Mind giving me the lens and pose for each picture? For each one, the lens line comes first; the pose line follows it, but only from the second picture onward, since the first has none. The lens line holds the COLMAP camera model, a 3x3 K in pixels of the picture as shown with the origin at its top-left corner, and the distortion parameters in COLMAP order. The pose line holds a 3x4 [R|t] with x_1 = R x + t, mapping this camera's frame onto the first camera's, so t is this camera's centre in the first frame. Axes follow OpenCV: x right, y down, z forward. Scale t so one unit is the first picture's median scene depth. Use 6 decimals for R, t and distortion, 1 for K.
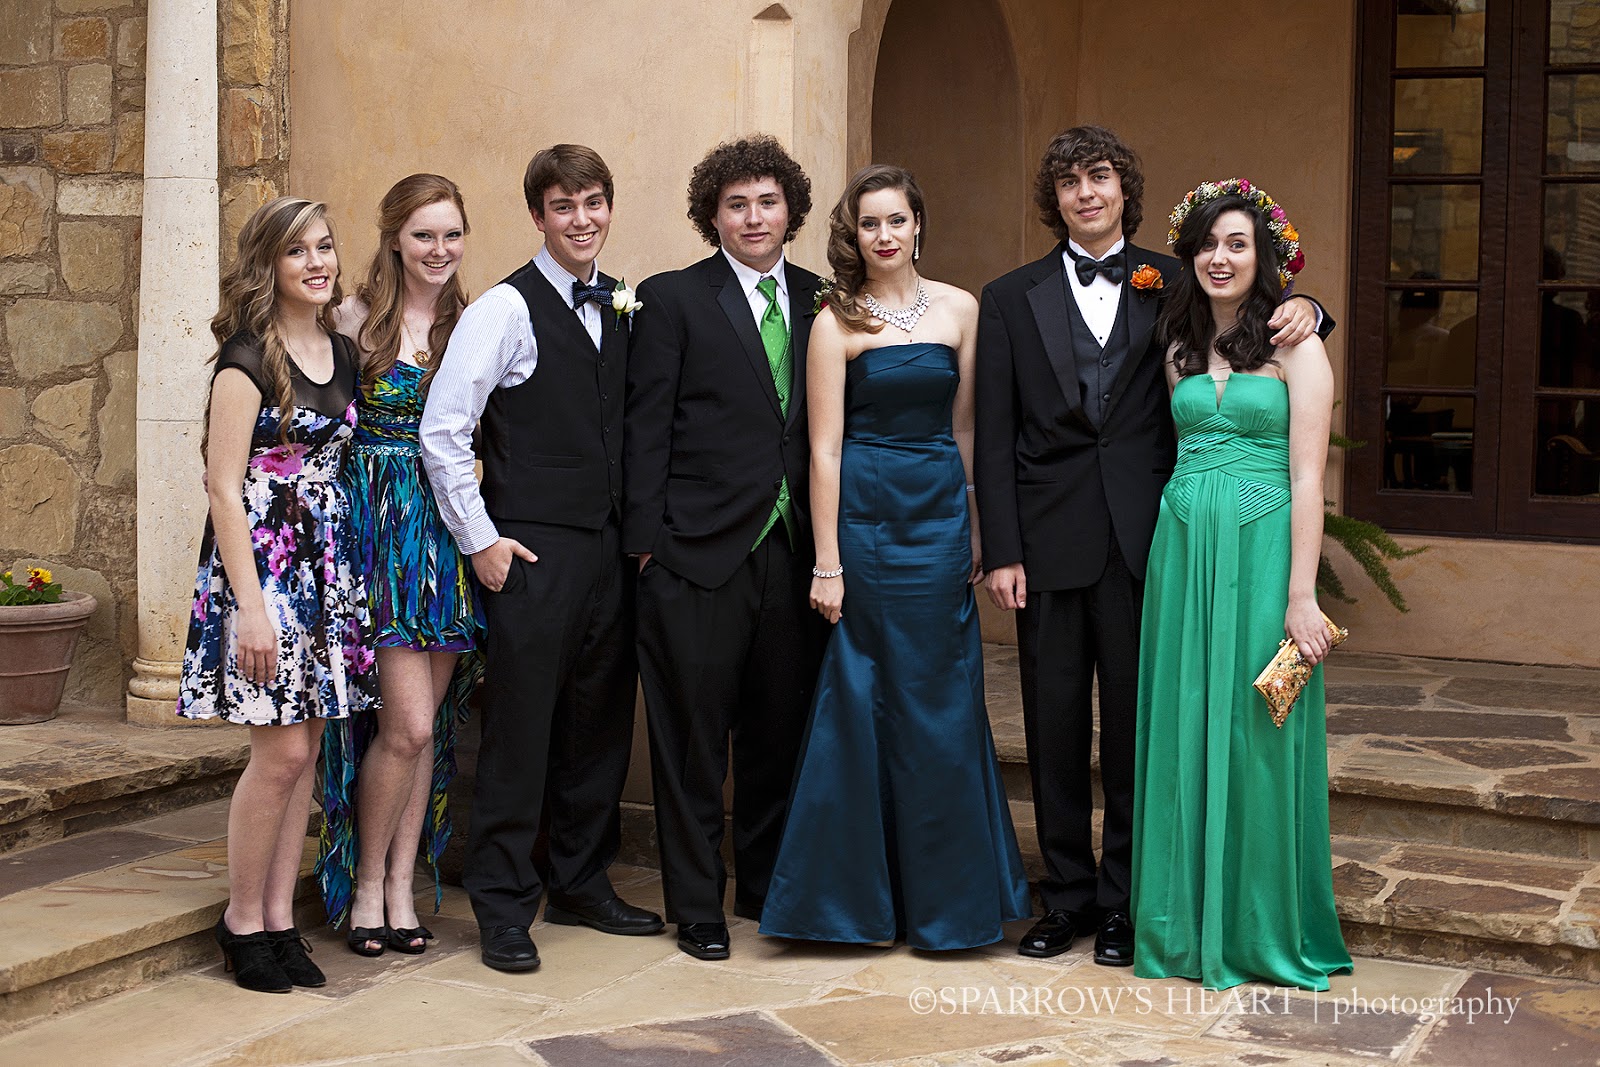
lens RADIAL K [[2797.1, 0, 799.4], [0, 2797.1, 538.6], [0, 0, 1]] dist [-0.028421, 0.000000]
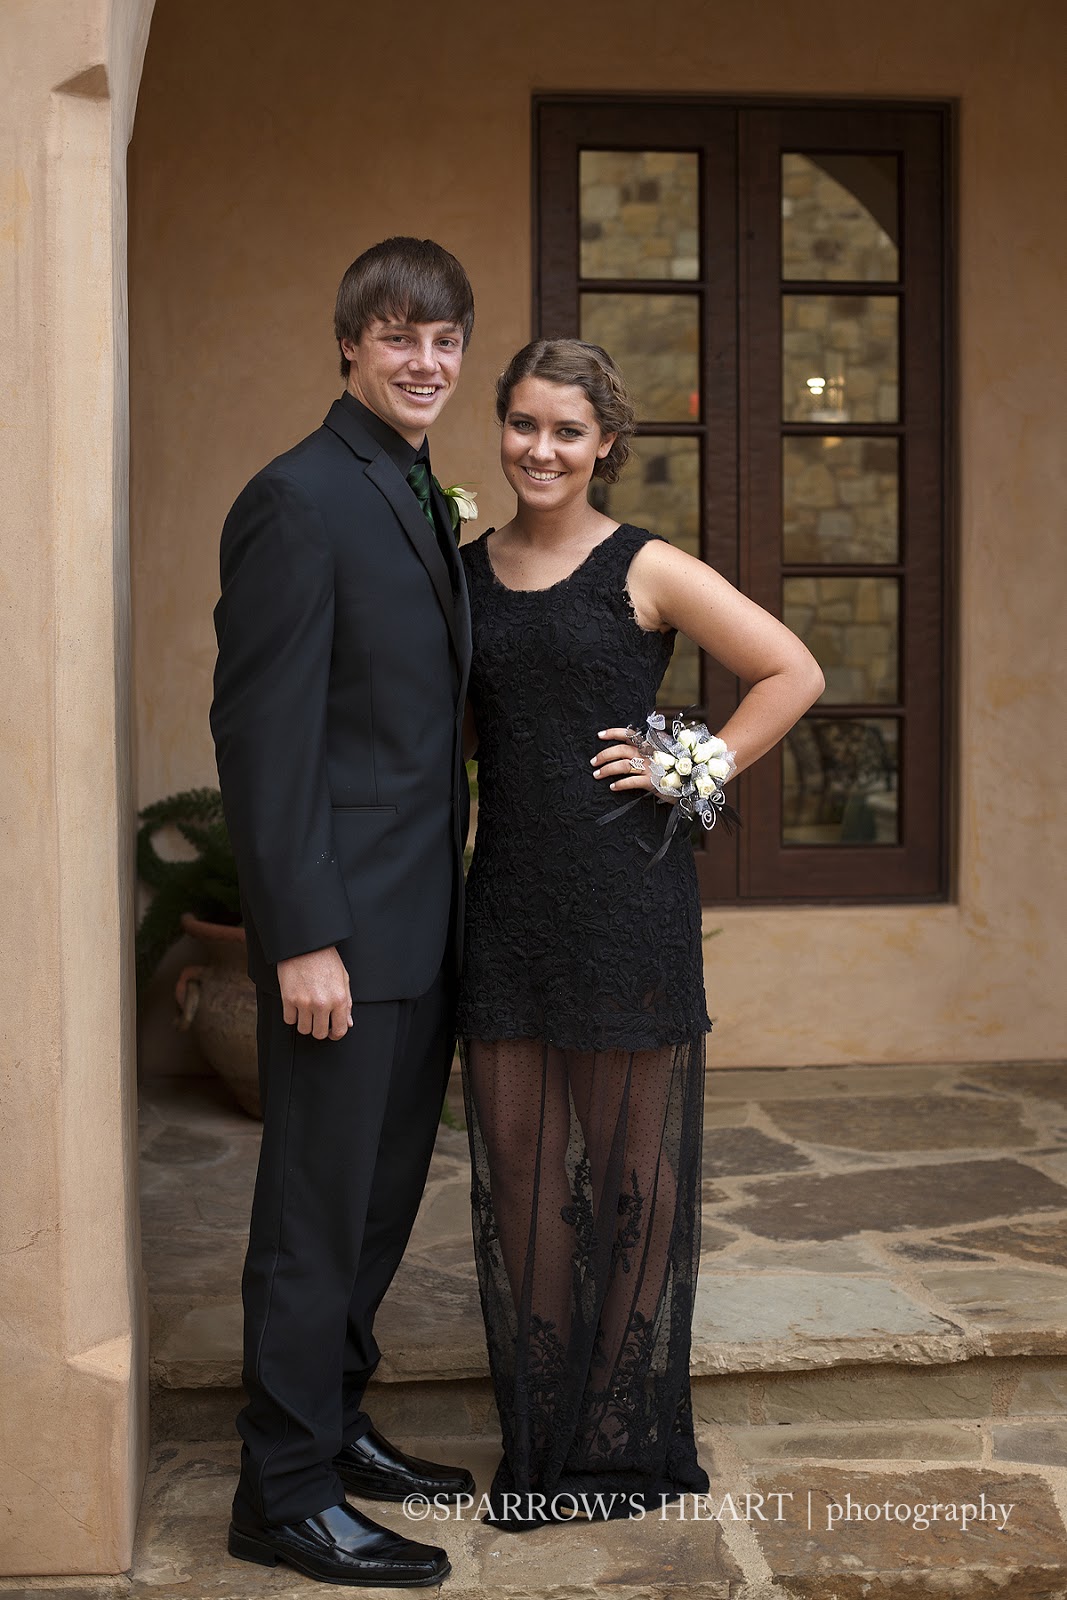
lens RADIAL K [[2510.0, 0, 518.0], [0, 2510.0, 794.7], [0, 0, 1]] dist [-0.100387, 0.000000]
pose [[0.839052, -0.061098, 0.540610, -0.174592], [0.059070, 0.998031, 0.021115, -0.050140], [-0.540835, 0.014218, 0.841009, 0.481234]]
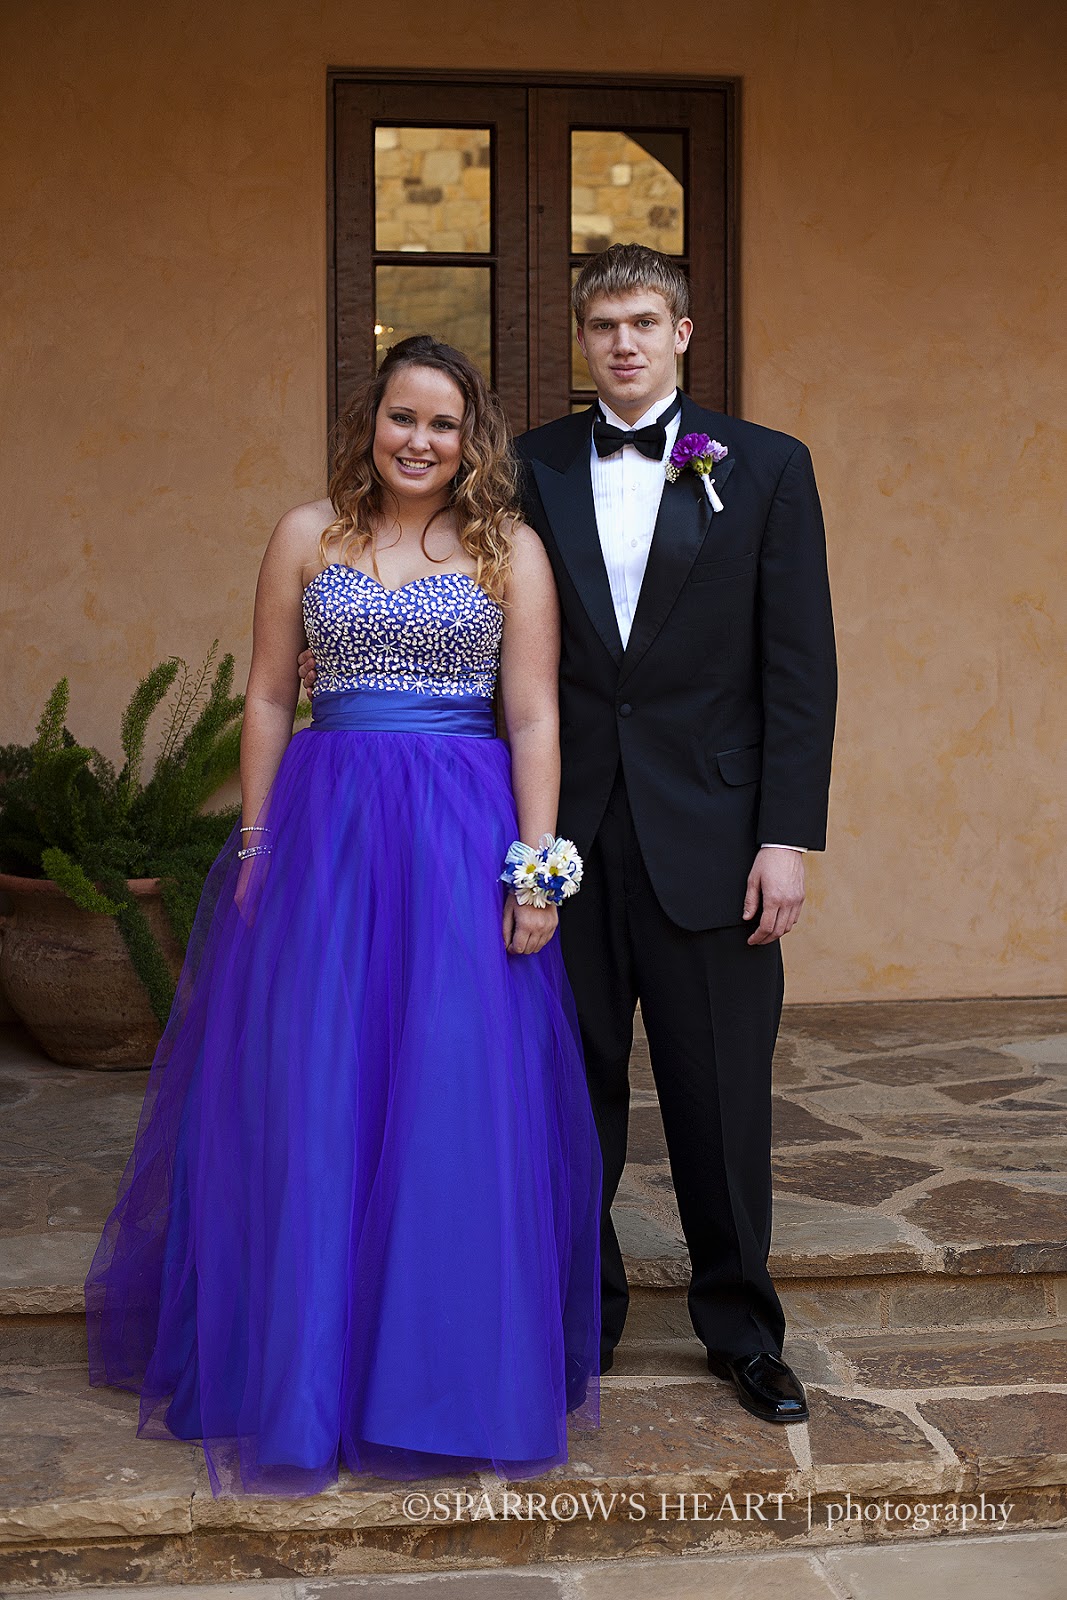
lens RADIAL K [[2510.0, 0, 535.6], [0, 2510.0, 801.5], [0, 0, 1]] dist [-0.100387, 0.000000]
pose [[0.811858, -0.074386, 0.579096, -0.165552], [0.060558, 0.997230, 0.043197, -0.048071], [-0.580705, -0.000001, 0.814114, 0.443222]]
